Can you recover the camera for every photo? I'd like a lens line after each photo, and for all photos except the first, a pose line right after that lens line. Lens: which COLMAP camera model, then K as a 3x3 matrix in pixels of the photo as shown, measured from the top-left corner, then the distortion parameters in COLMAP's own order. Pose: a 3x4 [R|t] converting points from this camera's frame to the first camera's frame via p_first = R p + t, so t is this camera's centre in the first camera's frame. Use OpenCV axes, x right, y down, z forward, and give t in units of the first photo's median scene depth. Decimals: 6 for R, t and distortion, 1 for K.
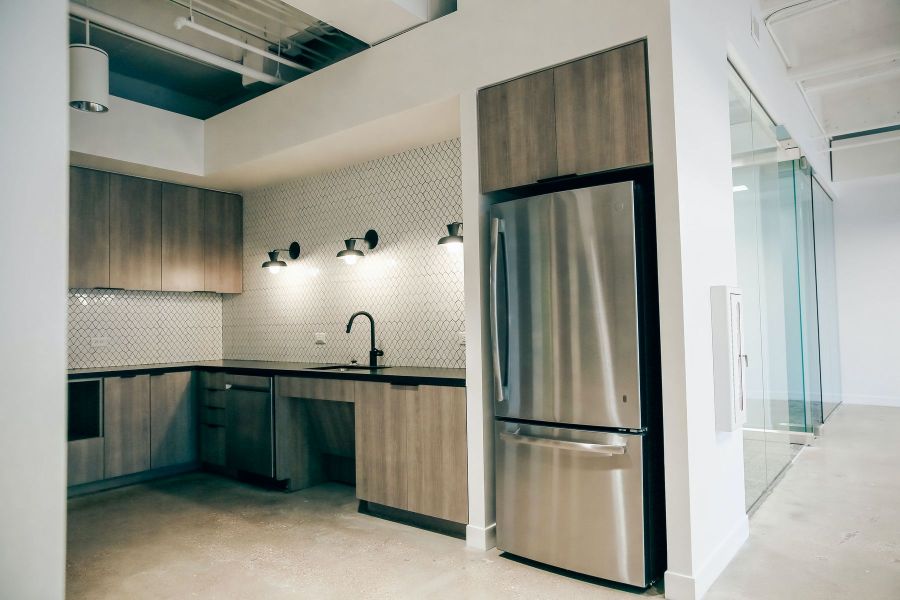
lens RADIAL K [[597.5, 0, 450.0], [0, 597.5, 300.0], [0, 0, 1]] dist [-0.000398, 0.000331]
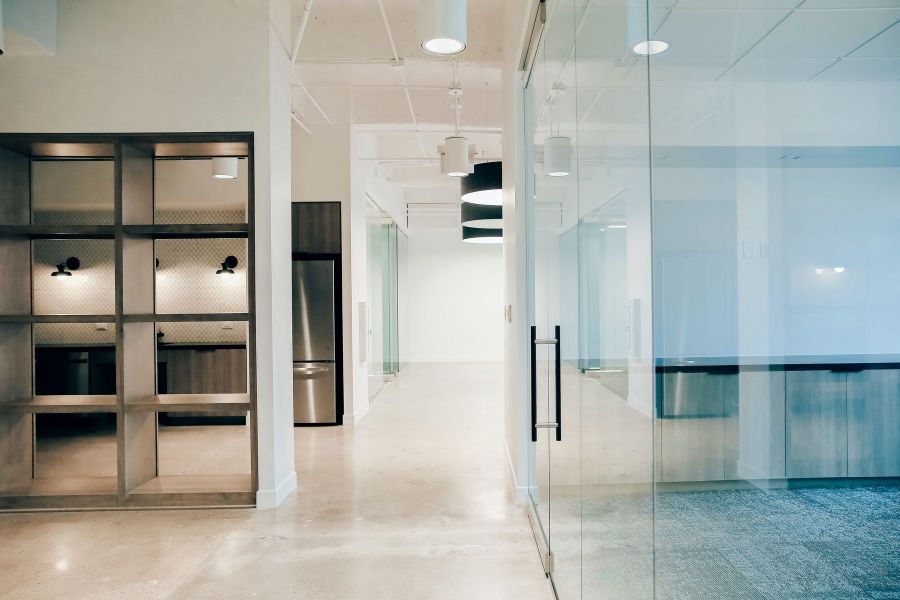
lens RADIAL K [[613.1, 0, 498.0], [0, 613.1, 301.5], [0, 0, 1]] dist [-0.073088, 0.095438]
pose [[0.756630, 0.017768, 0.653602, -0.449759], [-0.030336, 0.999508, 0.007946, -0.037510], [-0.653139, -0.025840, 0.756797, -0.736119]]
